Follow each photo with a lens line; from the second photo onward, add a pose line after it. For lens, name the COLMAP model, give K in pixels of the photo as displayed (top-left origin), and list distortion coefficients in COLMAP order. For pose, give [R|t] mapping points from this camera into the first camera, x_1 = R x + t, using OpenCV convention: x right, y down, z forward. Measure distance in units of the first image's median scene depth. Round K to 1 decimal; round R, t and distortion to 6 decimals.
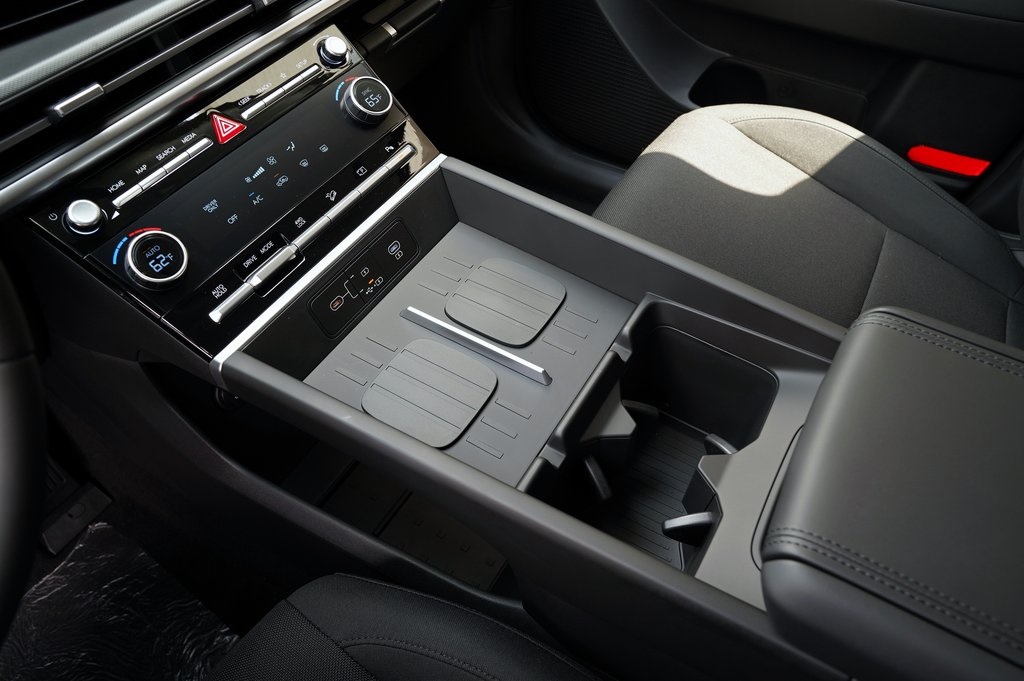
lens RADIAL K [[711.1, 0, 512.0], [0, 711.1, 340.5], [0, 0, 1]] dist [-0.129595, 0.092785]
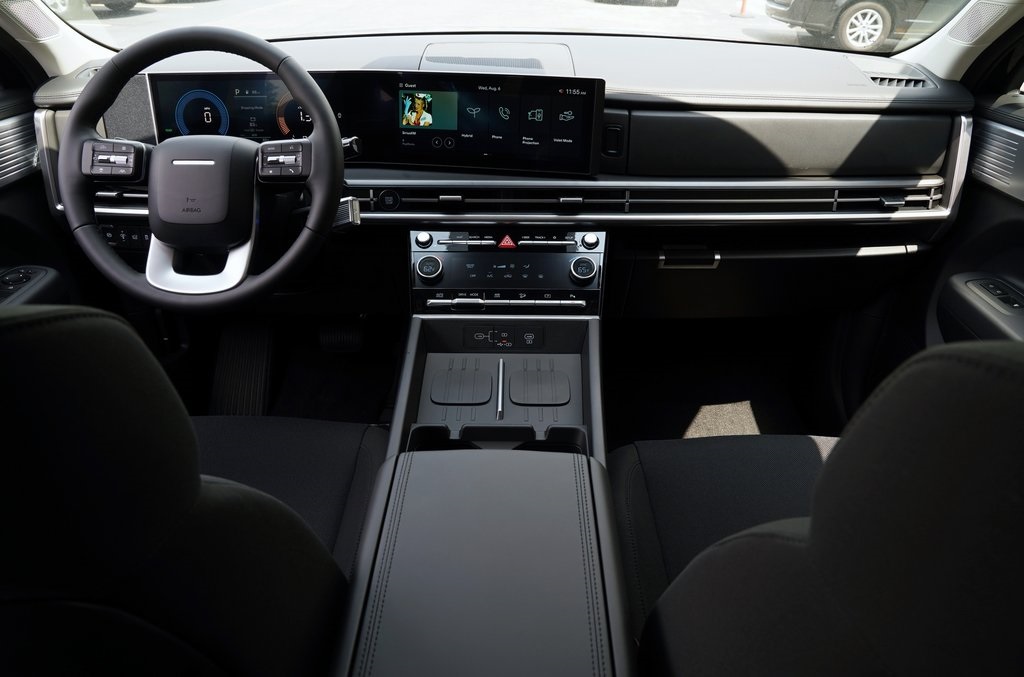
lens RADIAL K [[711.1, 0, 512.0], [0, 711.1, 338.5], [0, 0, 1]] dist [-0.129595, 0.092785]
pose [[0.513601, 0.451629, -0.729551, 1.219301], [-0.660848, 0.750520, -0.000624, -0.107002], [0.547261, 0.482443, 0.683926, -0.264644]]
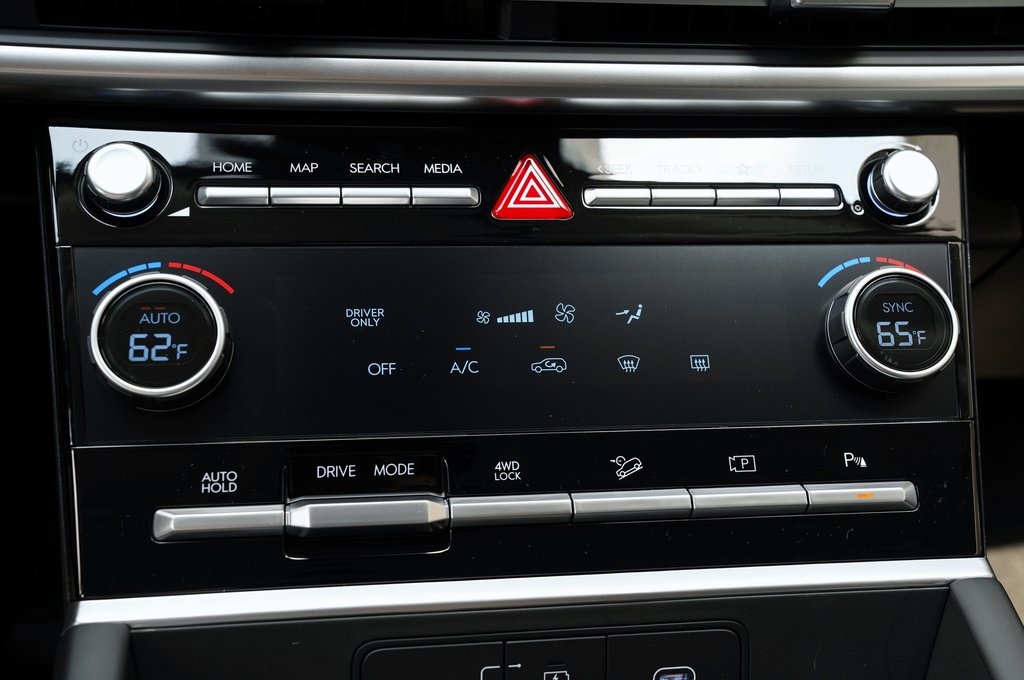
lens RADIAL K [[1265.2, 0, 512.0], [0, 1265.2, 340.0], [0, 0, 1]] dist [0.073218, 0.008495]
pose [[0.631075, 0.516328, -0.578921, 0.077794], [-0.647924, 0.761213, -0.027385, -0.210220], [0.426542, 0.392379, 0.814924, 0.392182]]
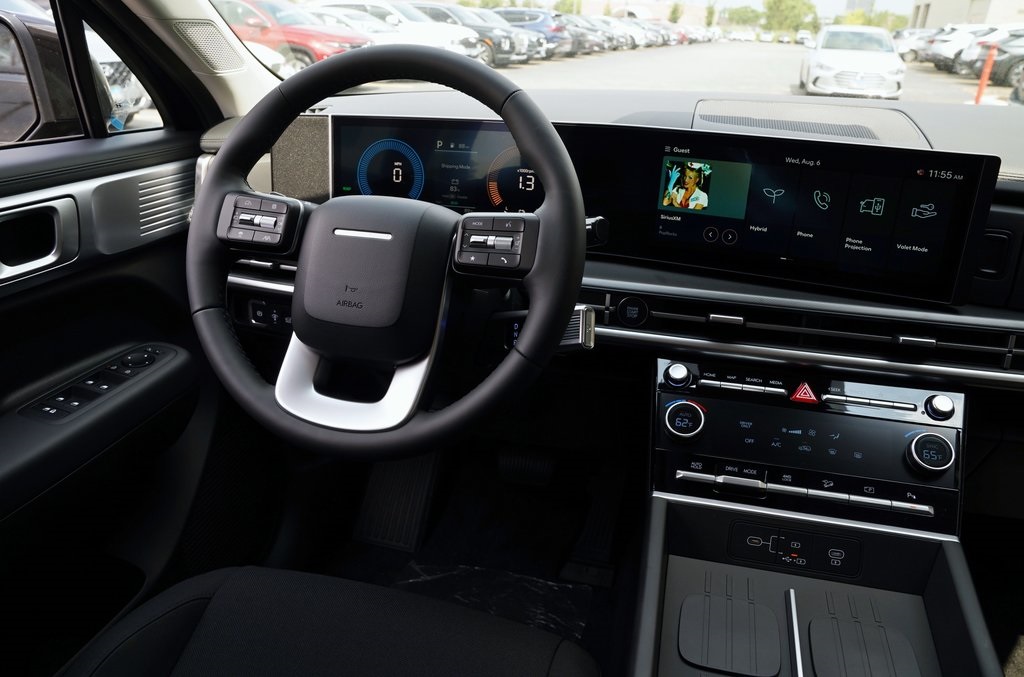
lens RADIAL K [[711.1, 0, 512.0], [0, 711.1, 338.5], [0, 0, 1]] dist [-0.129595, 0.092785]
pose [[0.270569, 0.406110, -0.872850, 0.545389], [-0.737426, 0.670275, 0.083269, -0.079270], [0.618866, 0.621133, 0.480832, -0.044197]]
